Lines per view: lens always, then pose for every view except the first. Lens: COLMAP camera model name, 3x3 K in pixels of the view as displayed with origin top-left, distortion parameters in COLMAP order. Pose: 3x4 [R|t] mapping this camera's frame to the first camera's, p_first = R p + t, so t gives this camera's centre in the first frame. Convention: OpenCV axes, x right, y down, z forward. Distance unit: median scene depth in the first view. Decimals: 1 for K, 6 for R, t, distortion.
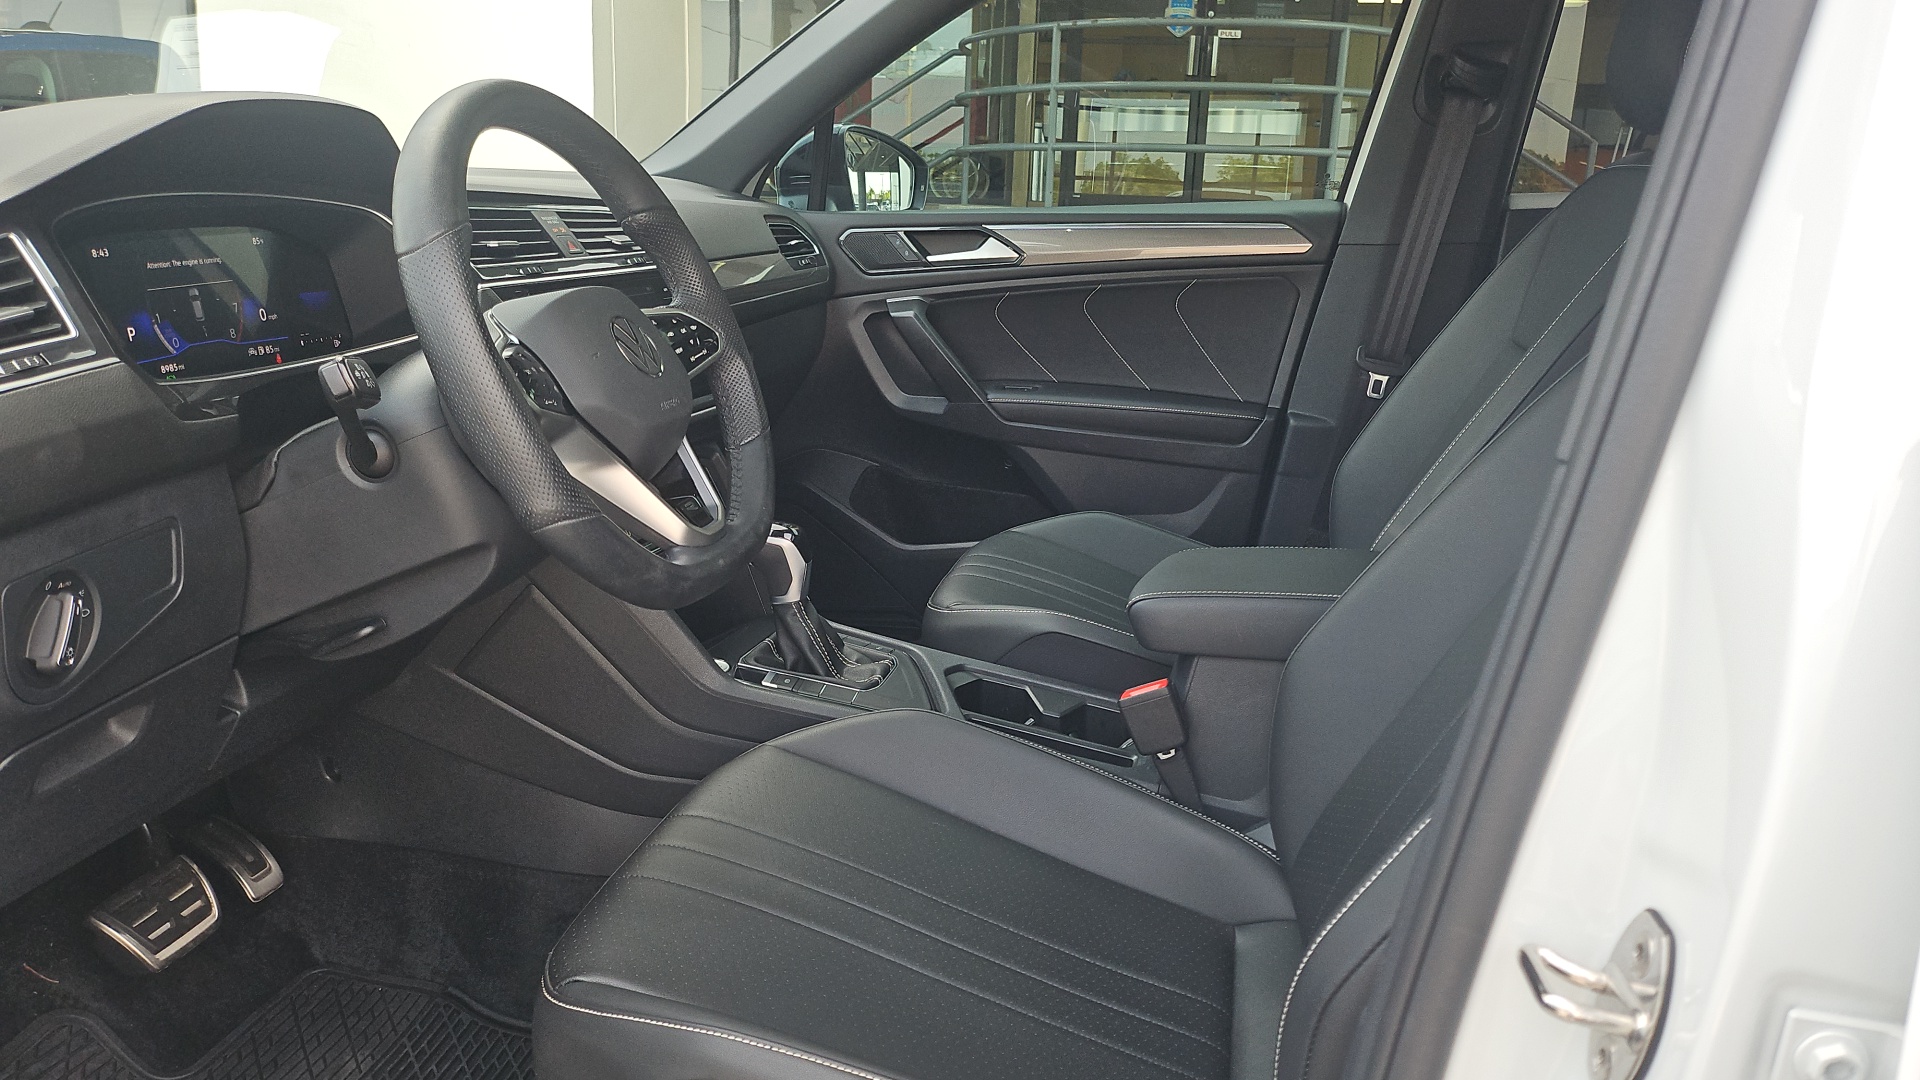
lens RADIAL K [[1366.6, 0, 976.1], [0, 1366.6, 521.0], [0, 0, 1]] dist [0.050481, -0.057978]
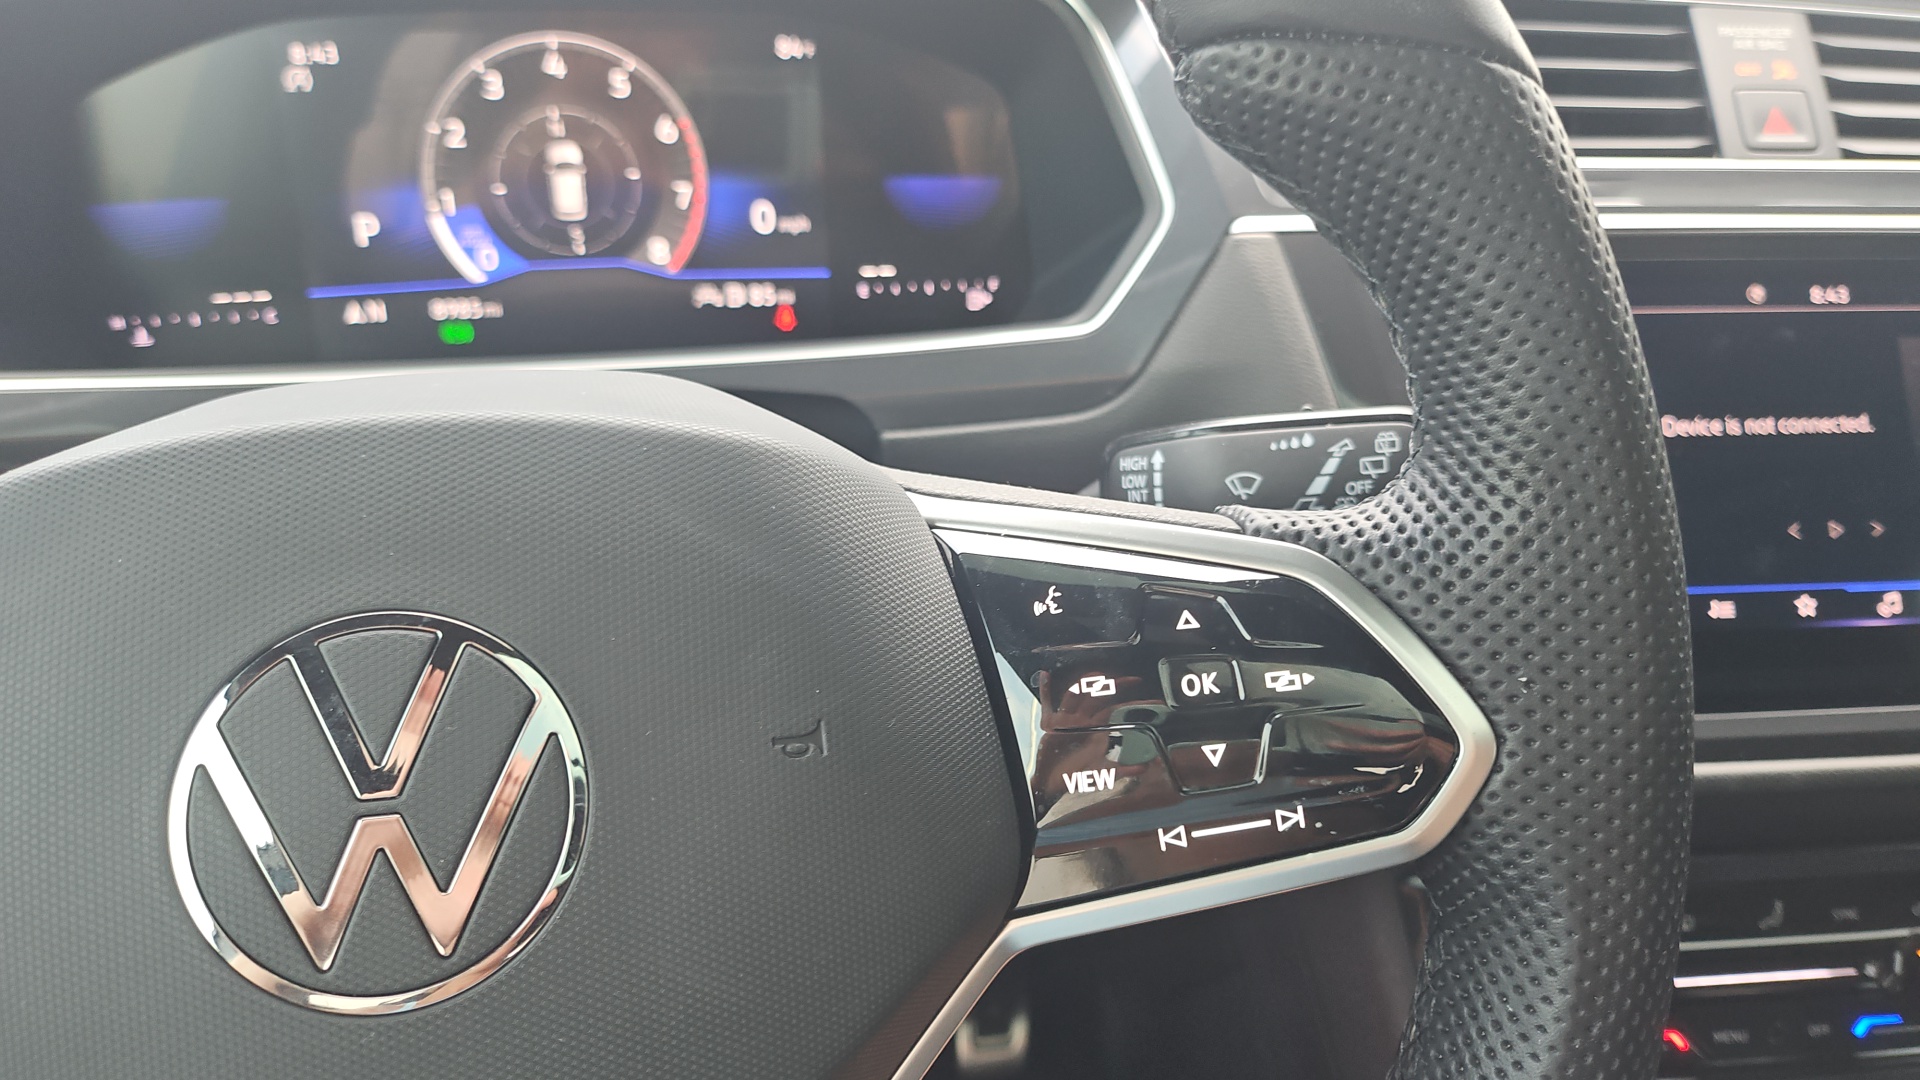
lens RADIAL K [[1366.6, 0, 971.7], [0, 1366.6, 536.1], [0, 0, 1]] dist [0.050481, -0.057978]
pose [[0.375899, 0.379517, -0.845380, -0.060291], [-0.234720, 0.921531, 0.309335, -0.170995], [0.896441, 0.082148, 0.435483, 0.717534]]
